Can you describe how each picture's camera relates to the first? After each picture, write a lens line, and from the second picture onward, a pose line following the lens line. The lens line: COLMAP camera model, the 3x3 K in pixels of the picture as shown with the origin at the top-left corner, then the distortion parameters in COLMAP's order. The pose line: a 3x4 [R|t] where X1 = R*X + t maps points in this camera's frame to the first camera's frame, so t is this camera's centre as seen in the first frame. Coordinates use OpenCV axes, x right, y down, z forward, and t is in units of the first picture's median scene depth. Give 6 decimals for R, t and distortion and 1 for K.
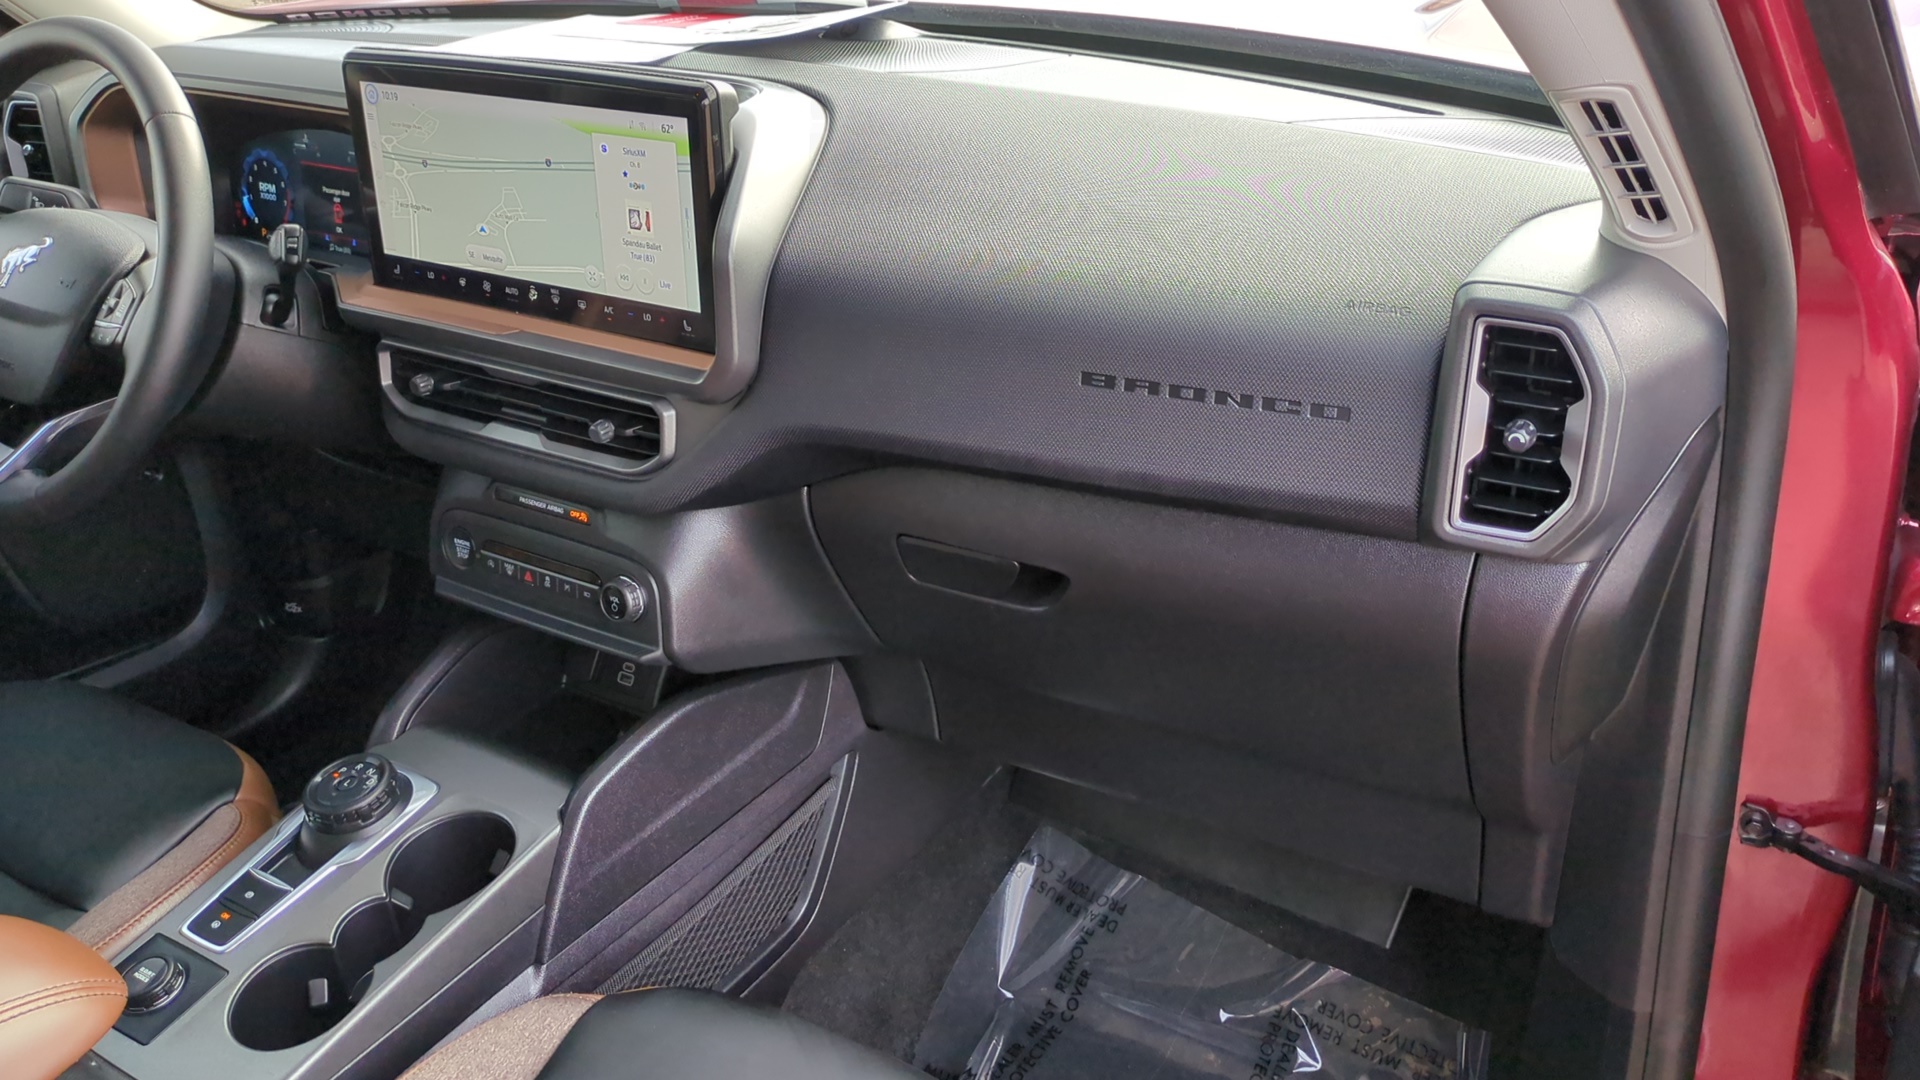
lens RADIAL K [[1638.3, 0, 981.0], [0, 1638.3, 539.7], [0, 0, 1]] dist [0.090380, -0.127759]
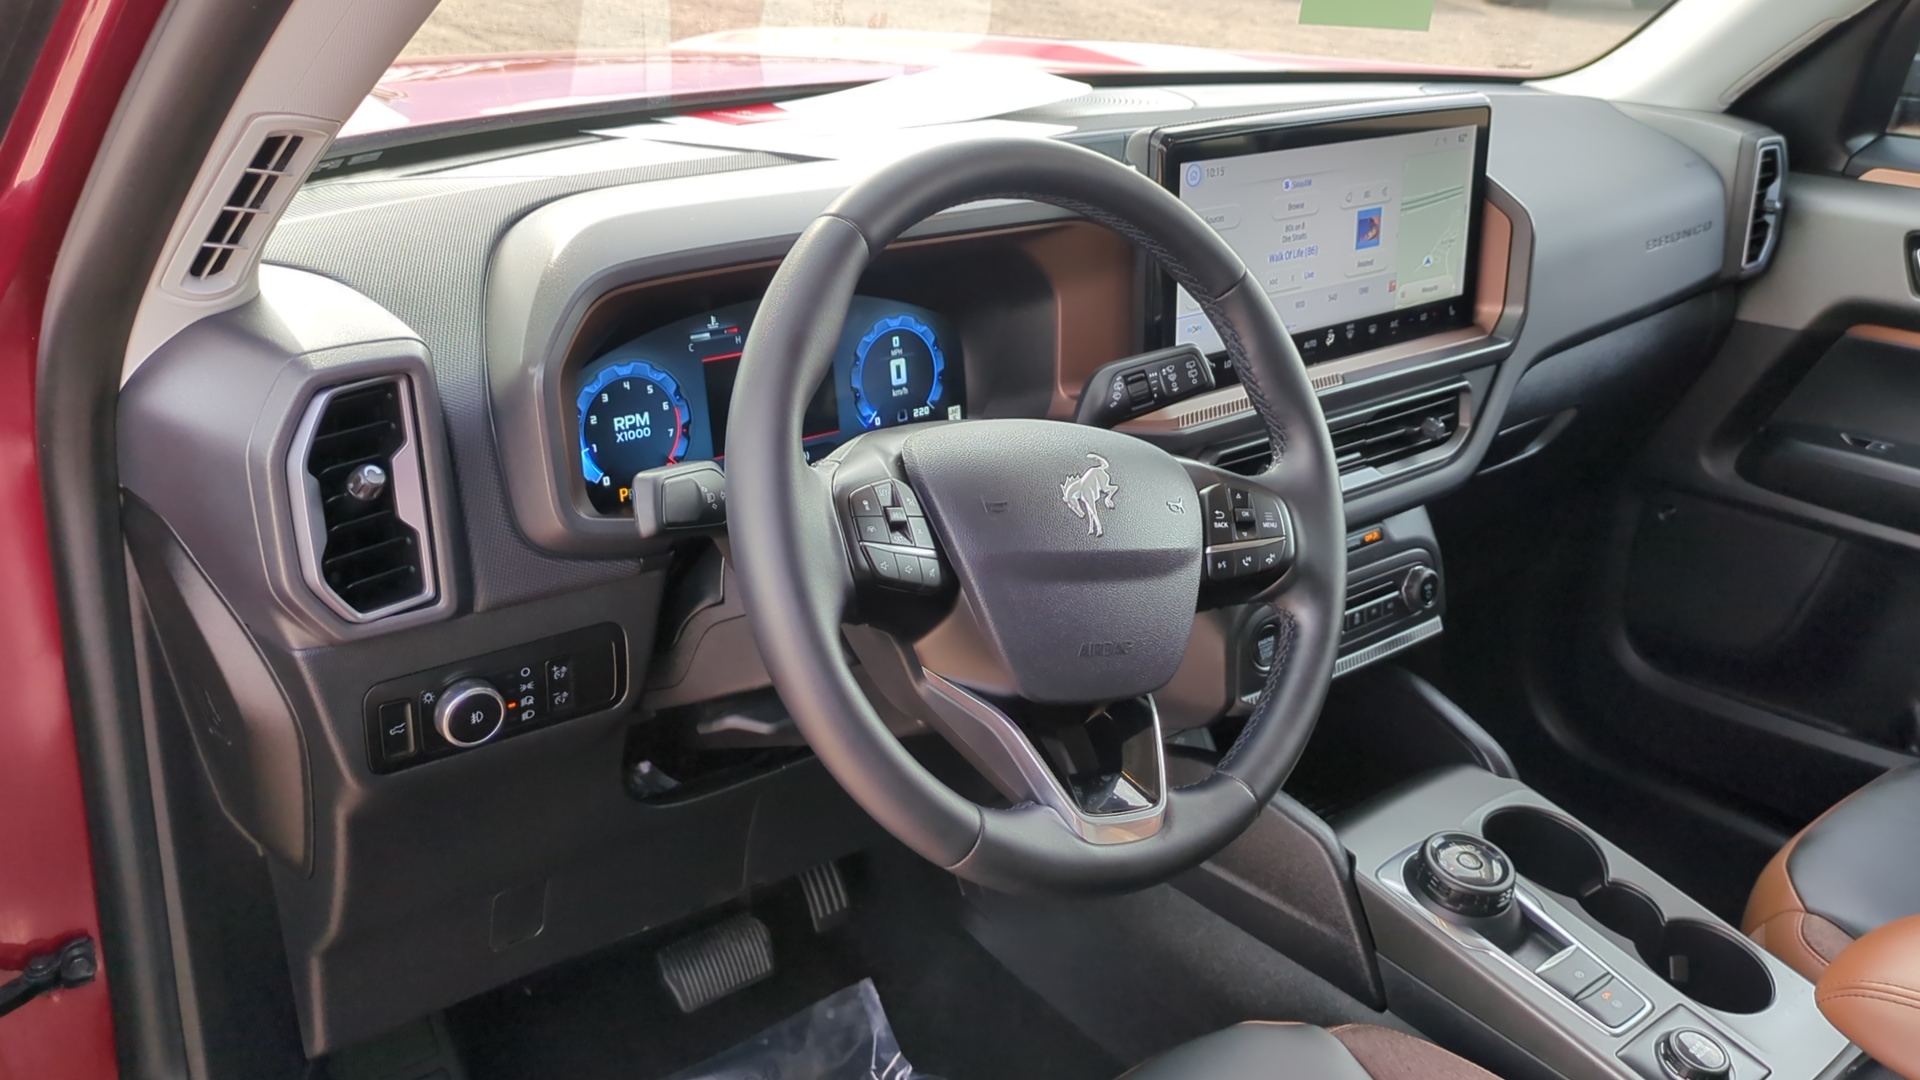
lens RADIAL K [[1638.3, 0, 981.0], [0, 1638.3, 539.7], [0, 0, 1]] dist [0.090380, -0.127759]
pose [[0.284208, -0.320242, 0.903698, -1.242875], [0.381730, 0.902433, 0.199742, -0.311268], [-0.879493, 0.288200, 0.378725, 0.823003]]
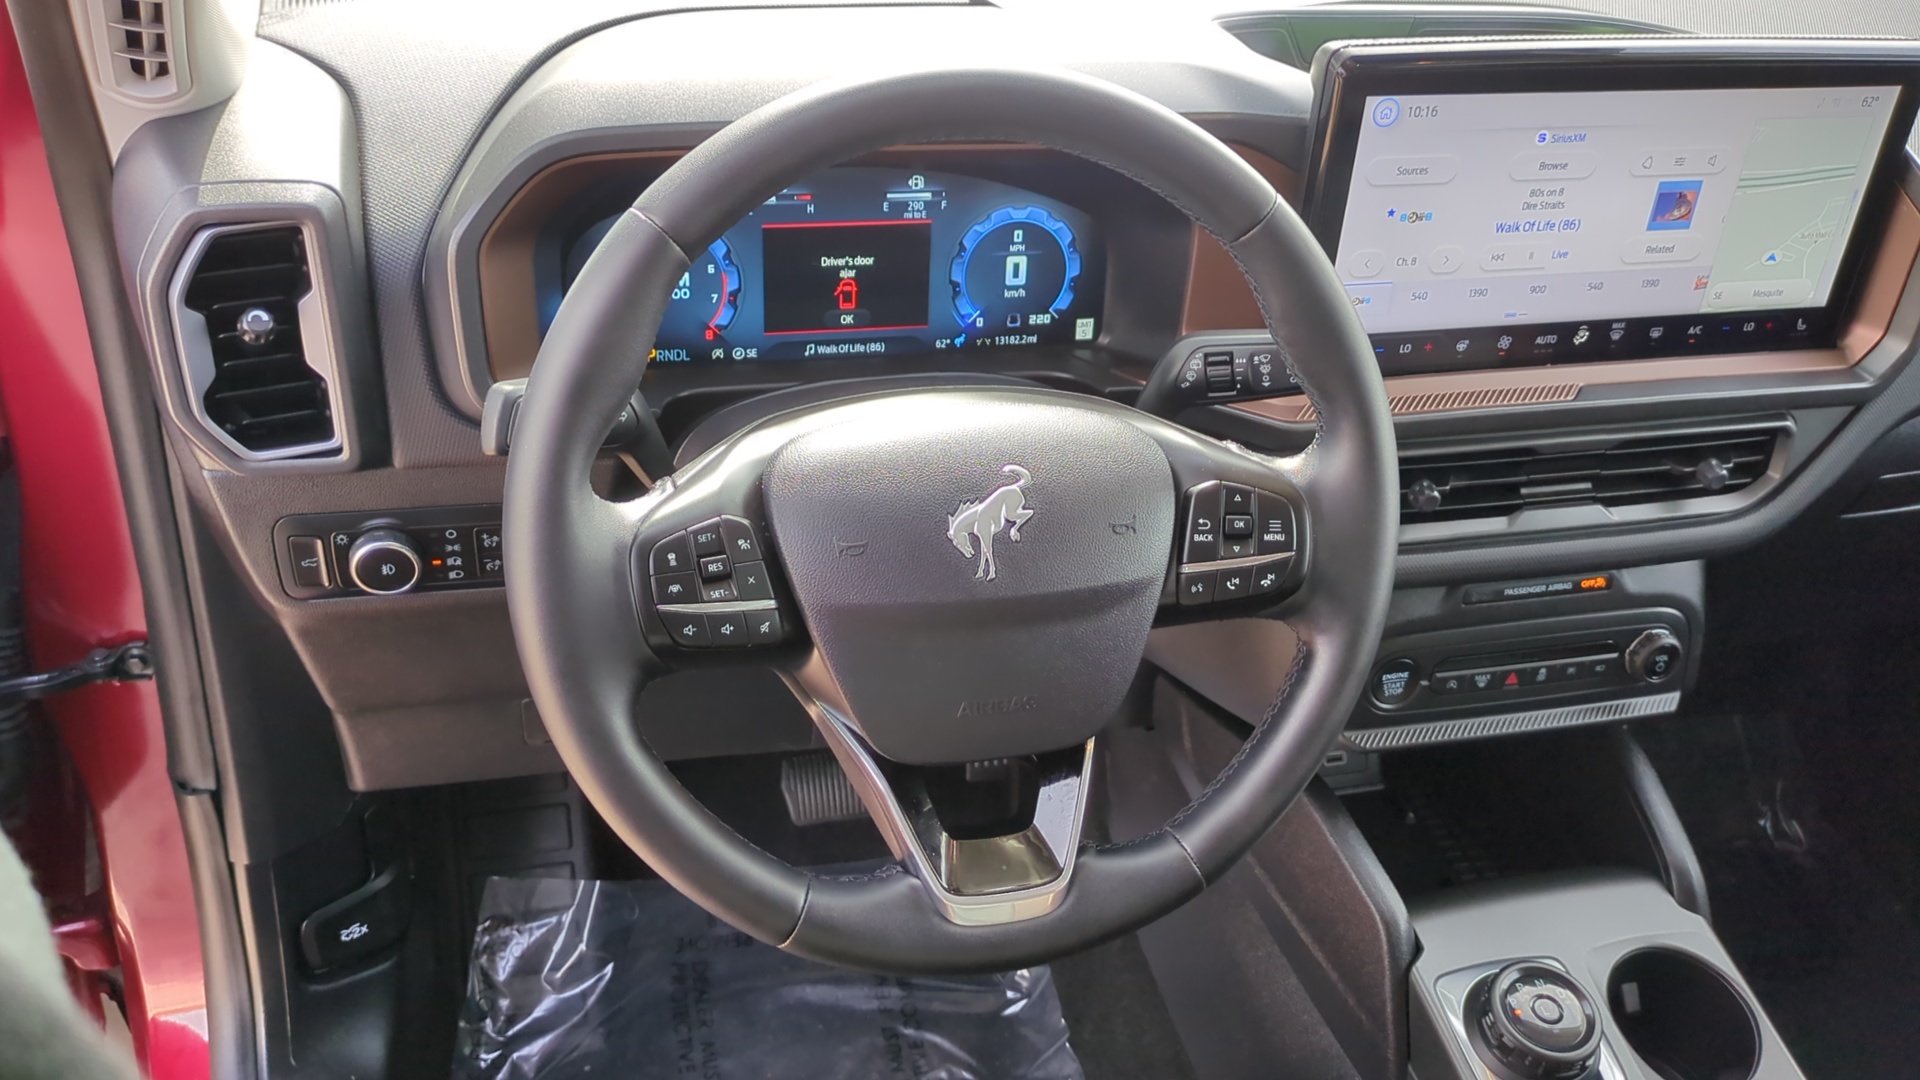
lens RADIAL K [[1637.8, 0, 970.4], [0, 1637.8, 541.0], [0, 0, 1]] dist [0.070055, -0.087886]
pose [[0.655719, -0.343547, 0.672316, -0.991690], [0.229617, 0.939040, 0.255891, -0.315568], [-0.719242, -0.013417, 0.694630, 0.649356]]
